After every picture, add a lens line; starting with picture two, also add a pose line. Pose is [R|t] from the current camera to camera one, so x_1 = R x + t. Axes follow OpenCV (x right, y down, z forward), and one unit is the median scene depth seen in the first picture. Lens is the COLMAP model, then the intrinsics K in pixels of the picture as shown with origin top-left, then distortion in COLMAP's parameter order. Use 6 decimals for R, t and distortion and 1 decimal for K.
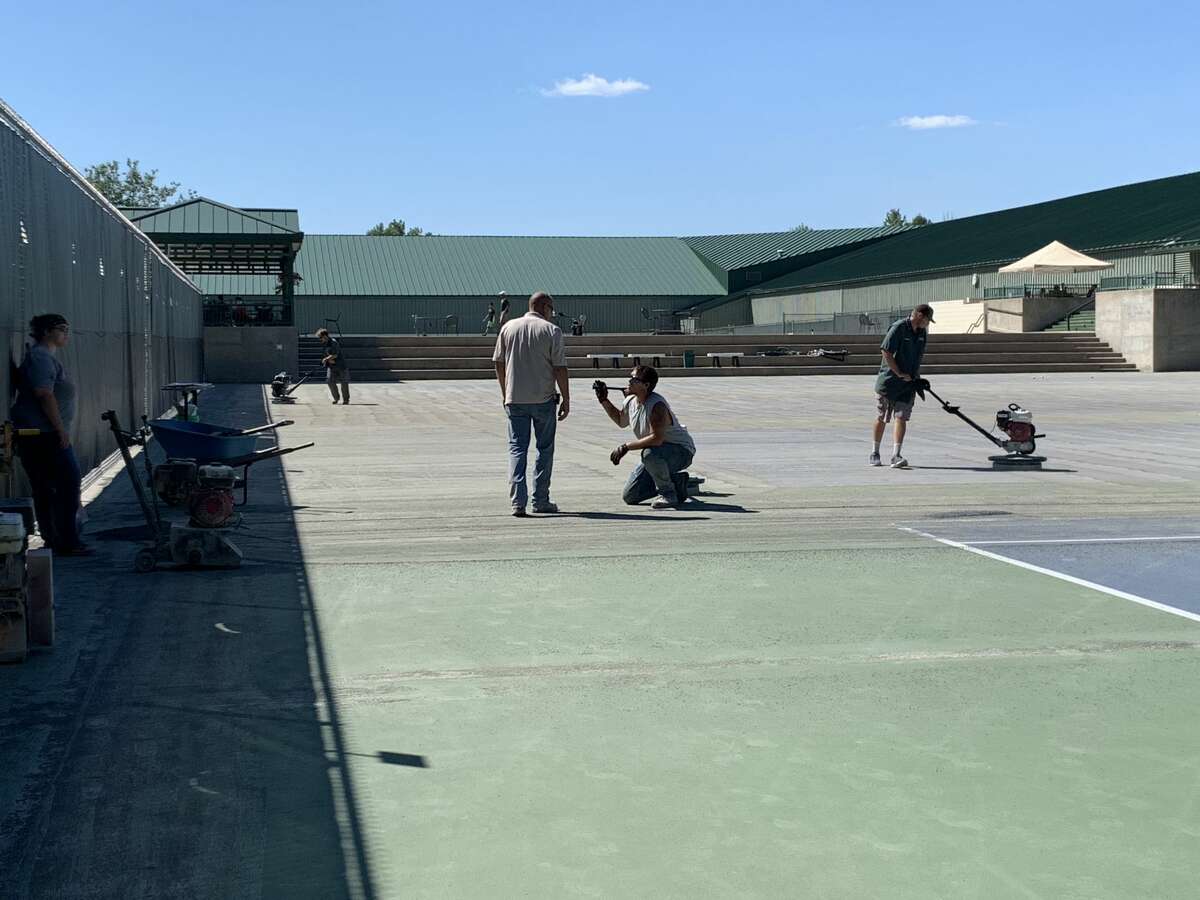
lens RADIAL K [[1634.0, 0, 600.0], [0, 1634.0, 450.0], [0, 0, 1]] dist [0.010851, -0.002157]
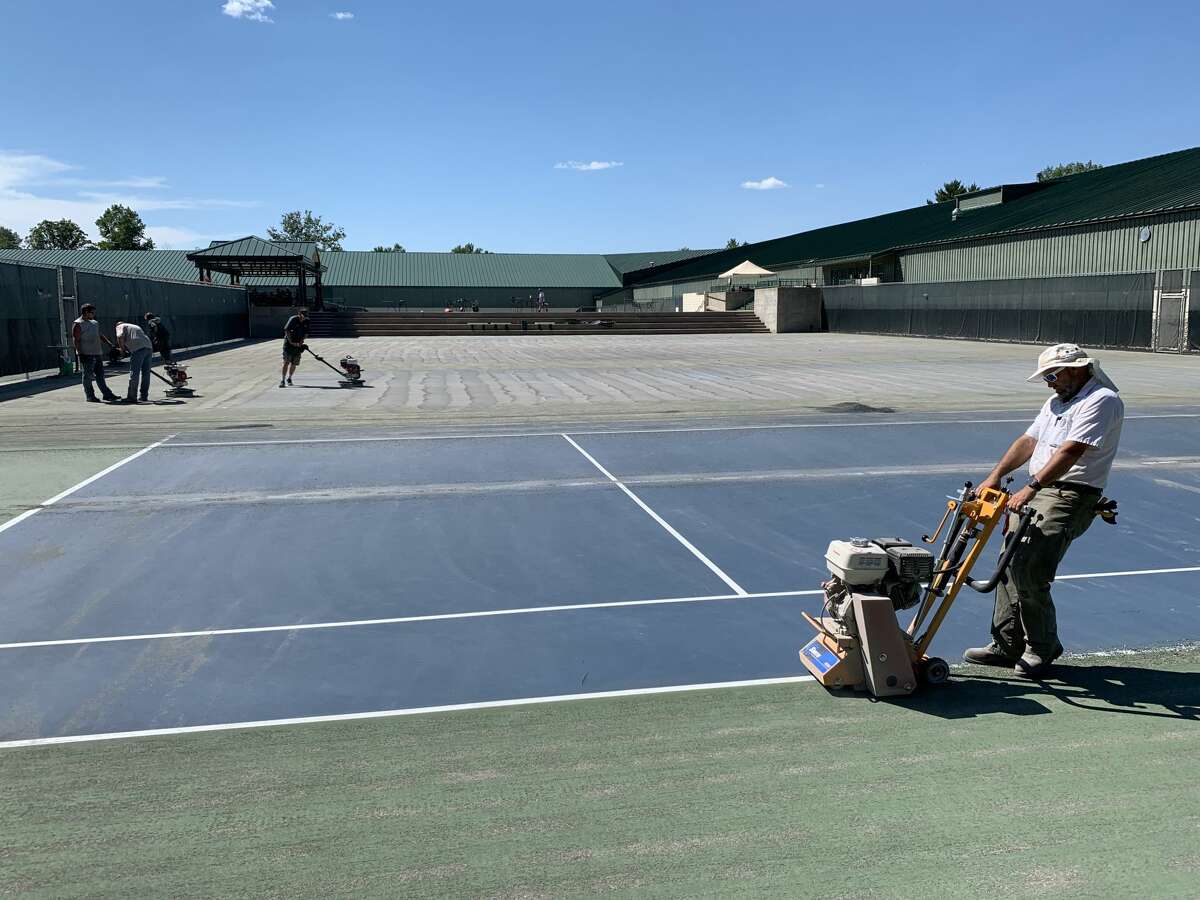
lens RADIAL K [[916.9, 0, 600.0], [0, 916.9, 450.0], [0, 0, 1]] dist [0.002321, 0.000724]
pose [[0.999655, 0.007244, -0.025235, 0.142722], [-0.005092, 0.996425, 0.084328, -0.001924], [0.025755, -0.084170, 0.996118, -0.050196]]
